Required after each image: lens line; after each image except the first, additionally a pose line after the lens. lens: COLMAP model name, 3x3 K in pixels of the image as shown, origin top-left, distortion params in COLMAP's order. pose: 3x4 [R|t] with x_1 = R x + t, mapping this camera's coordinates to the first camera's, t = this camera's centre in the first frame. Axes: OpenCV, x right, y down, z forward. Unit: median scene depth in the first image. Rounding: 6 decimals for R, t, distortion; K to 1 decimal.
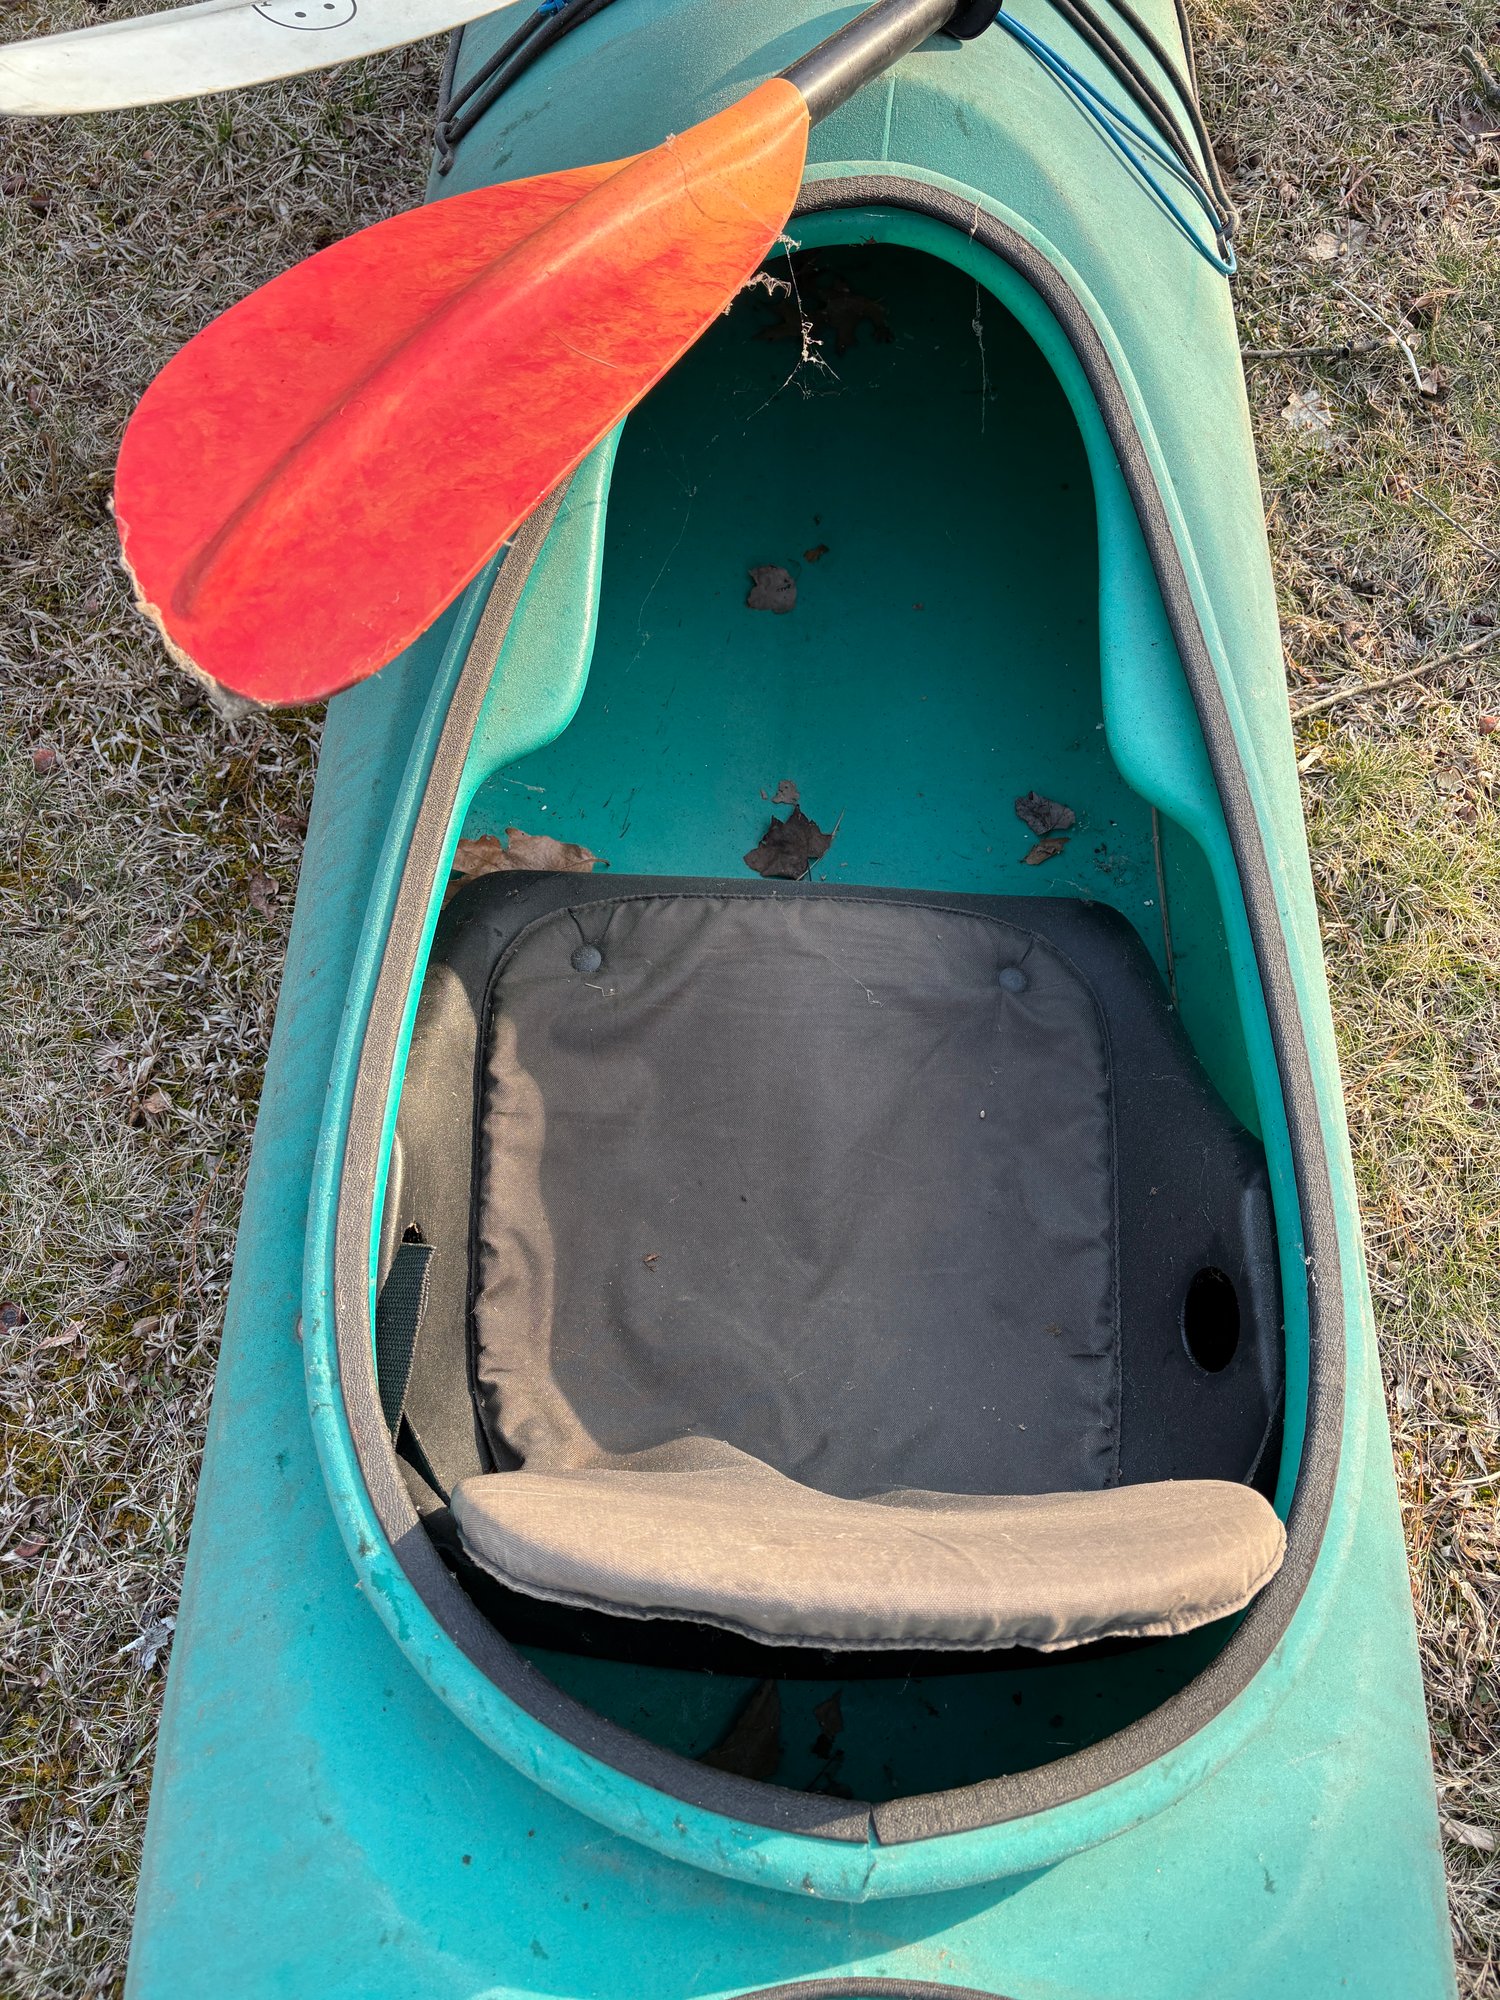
lens RADIAL K [[1517.6, 0, 754.5], [0, 1517.6, 986.5], [0, 0, 1]] dist [0.012155, -0.014154]
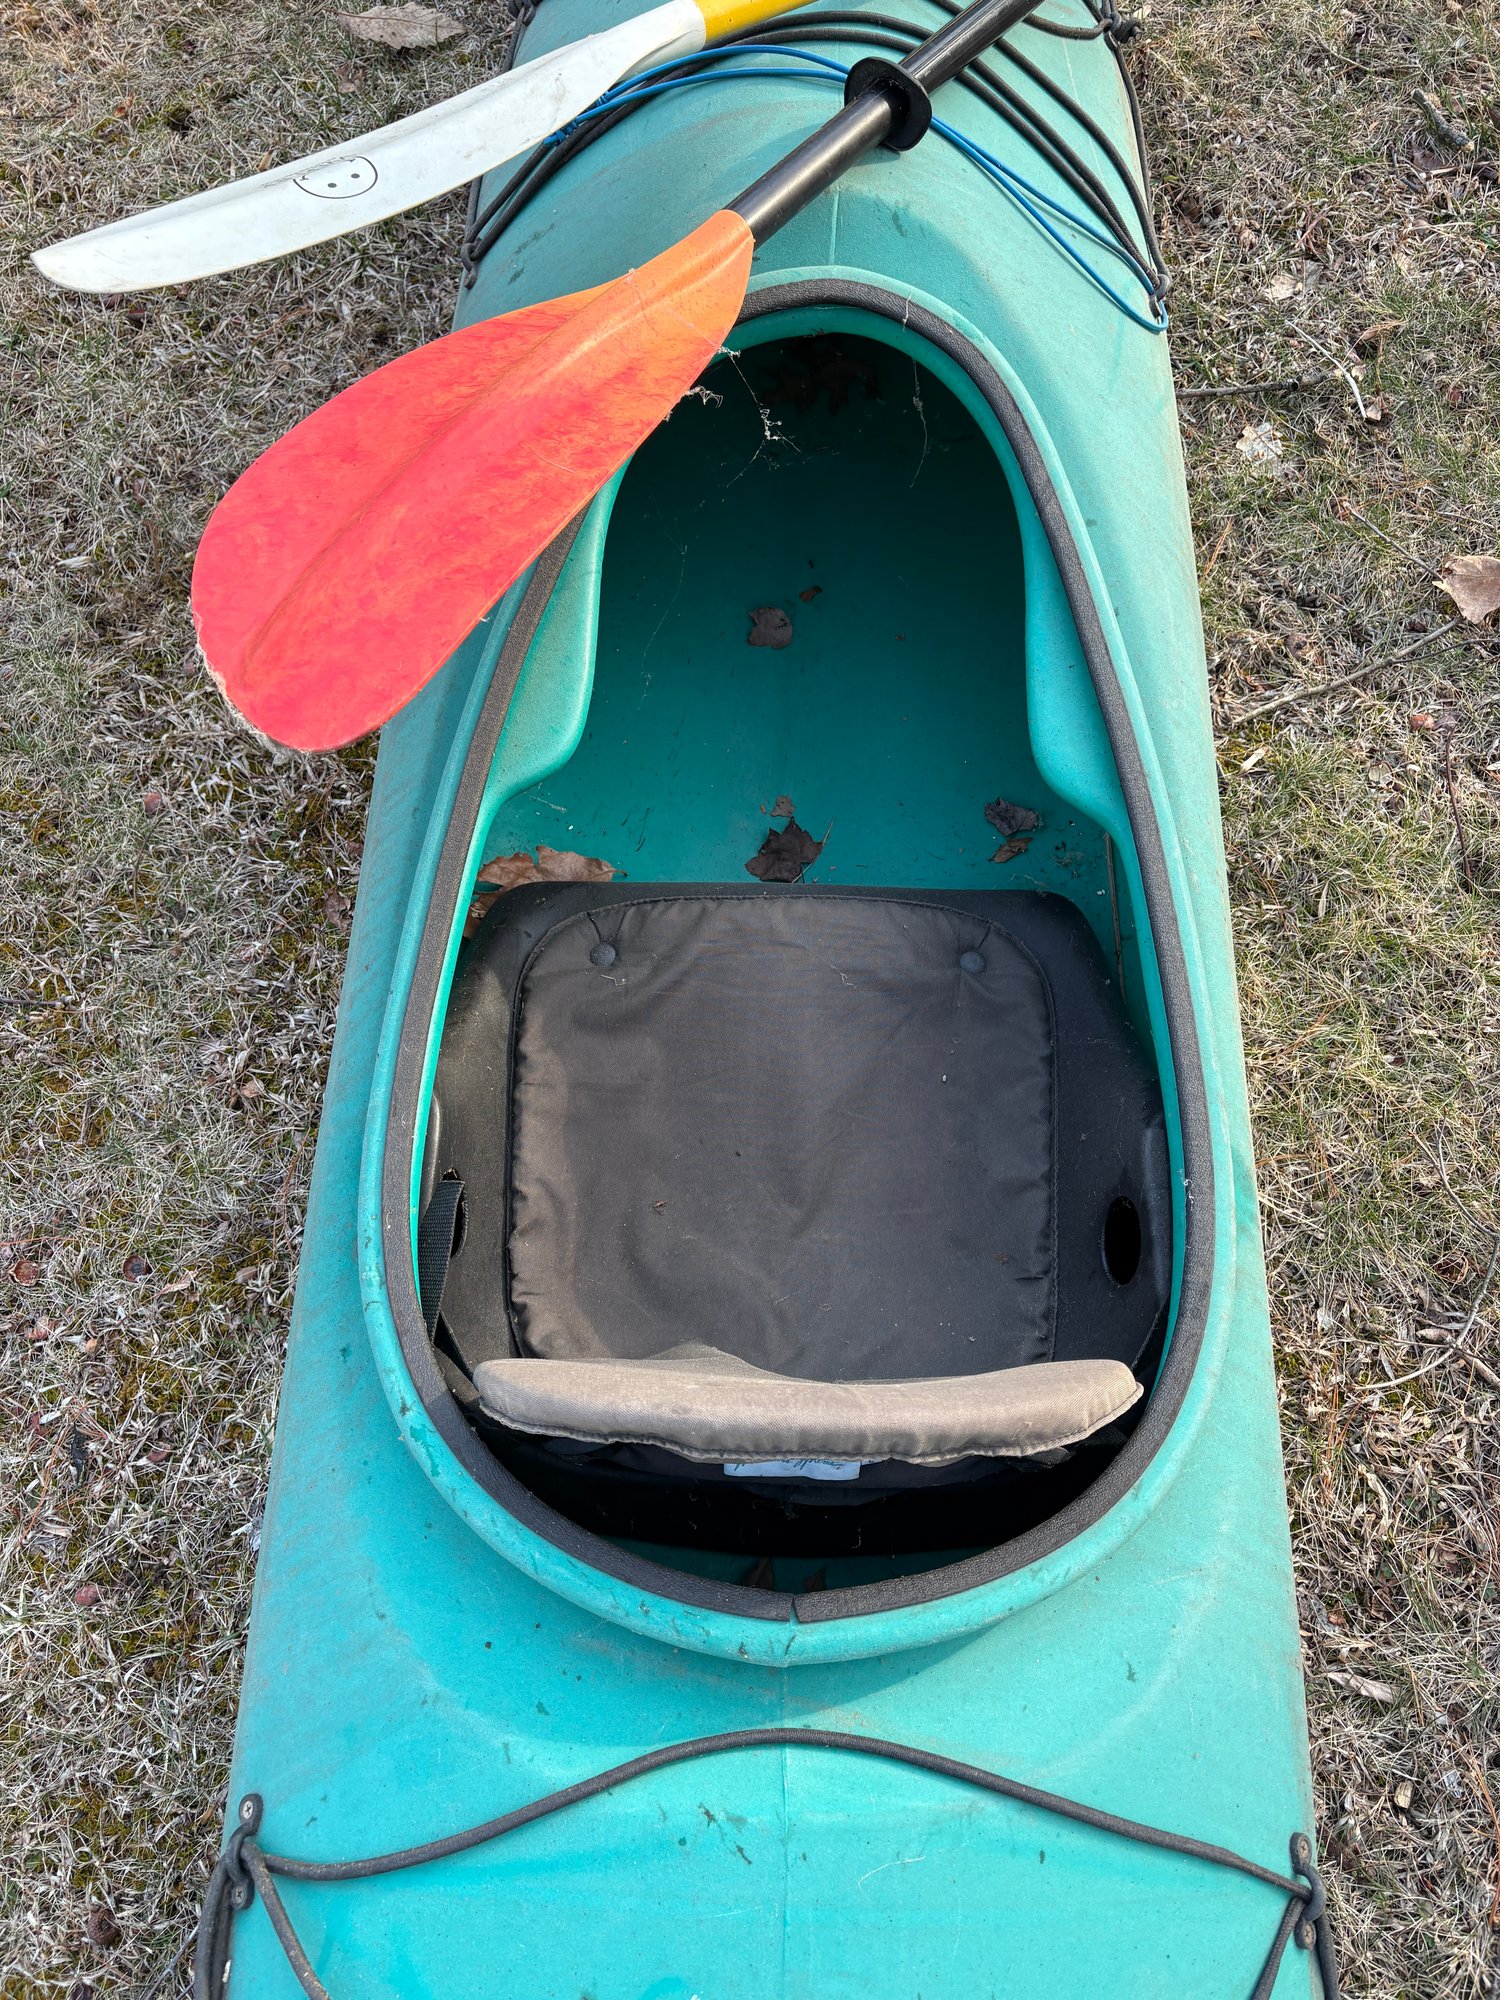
lens RADIAL K [[1517.6, 0, 746.0], [0, 1517.6, 1013.0], [0, 0, 1]] dist [0.012155, -0.014154]
pose [[0.996841, -0.026525, -0.074865, 0.087729], [0.026784, 0.999638, 0.002448, 0.027660], [0.074773, -0.004445, 0.997191, -0.164558]]
